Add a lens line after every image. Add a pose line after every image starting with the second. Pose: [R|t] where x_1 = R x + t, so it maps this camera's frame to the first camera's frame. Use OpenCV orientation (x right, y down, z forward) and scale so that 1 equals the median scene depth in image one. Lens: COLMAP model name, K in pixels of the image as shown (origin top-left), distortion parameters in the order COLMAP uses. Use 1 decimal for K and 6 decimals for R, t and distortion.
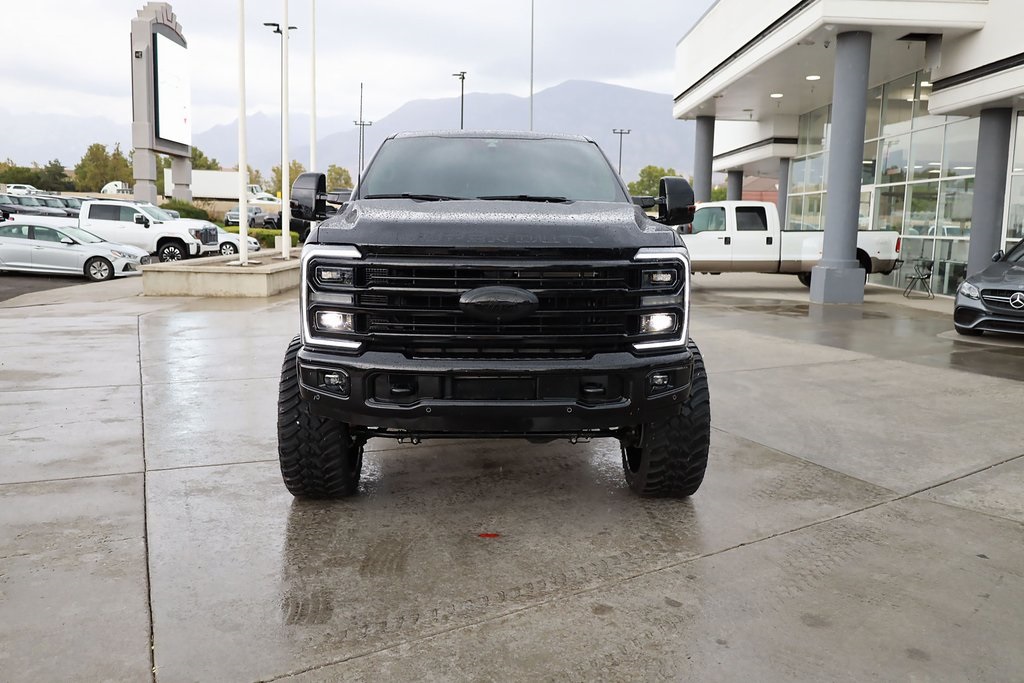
lens RADIAL K [[858.8, 0, 512.0], [0, 858.8, 341.5], [0, 0, 1]] dist [-0.012089, -0.002215]
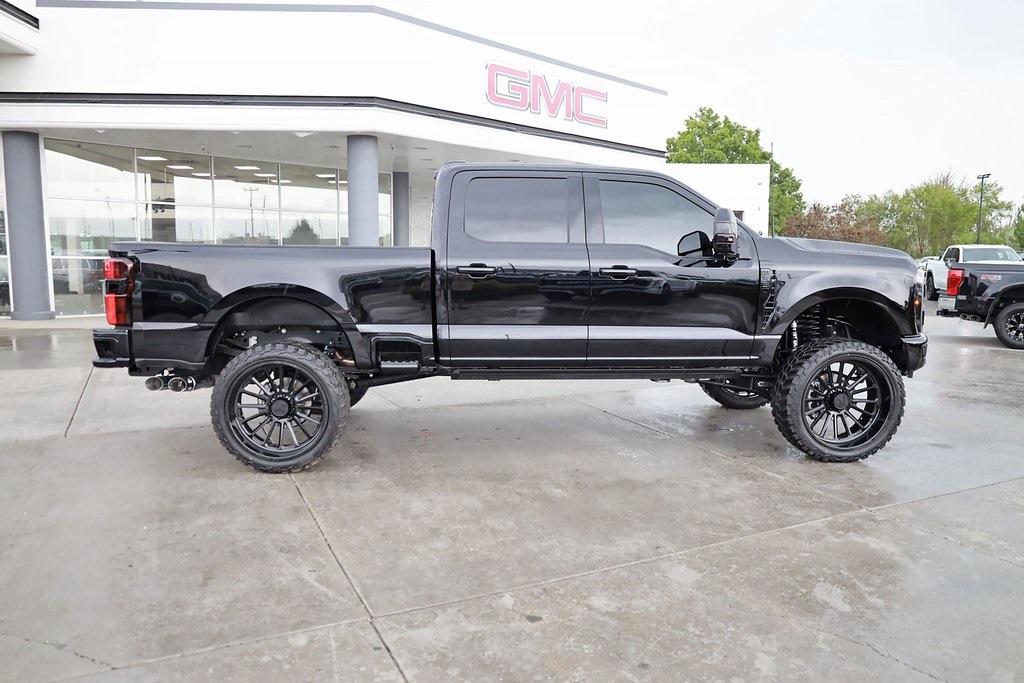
lens RADIAL K [[777.9, 0, 512.0], [0, 777.9, 341.5], [0, 0, 1]] dist [-0.011574, -0.003061]
pose [[-0.058624, -0.133589, 0.989301, -1.629145], [0.130730, 0.981444, 0.140275, -0.288118], [-0.989683, 0.137555, -0.040072, 1.835027]]
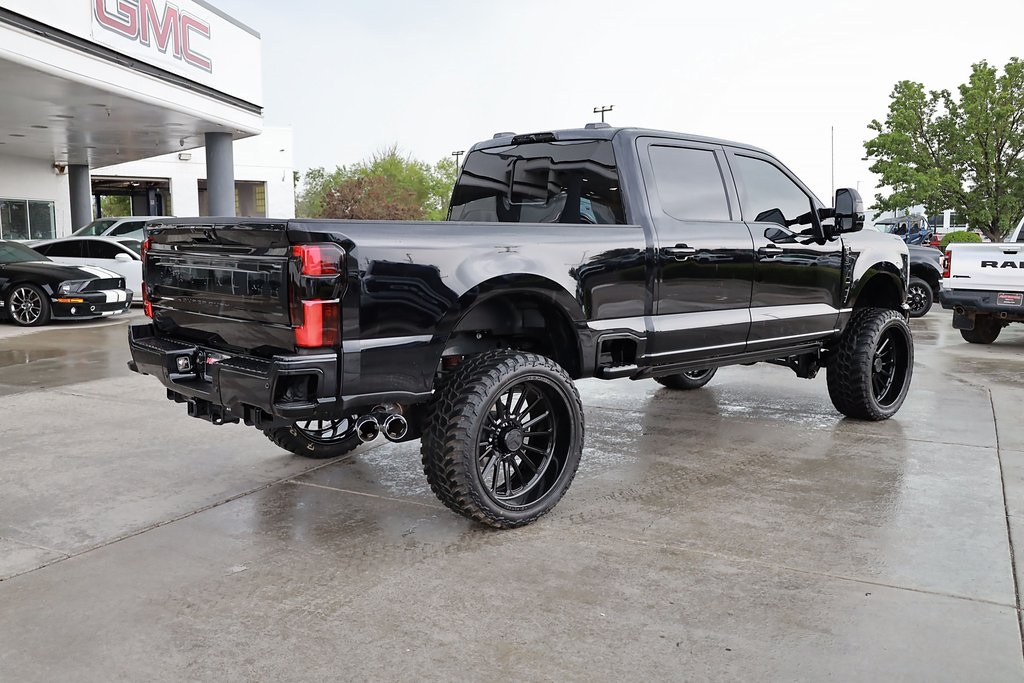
lens RADIAL K [[927.6, 0, 512.0], [0, 927.6, 341.5], [0, 0, 1]] dist [-0.007665, -0.008938]
pose [[-0.674831, -0.106588, 0.730234, -1.147586], [0.087023, 0.971117, 0.222168, -0.432402], [-0.732823, 0.213473, -0.646065, 2.959946]]
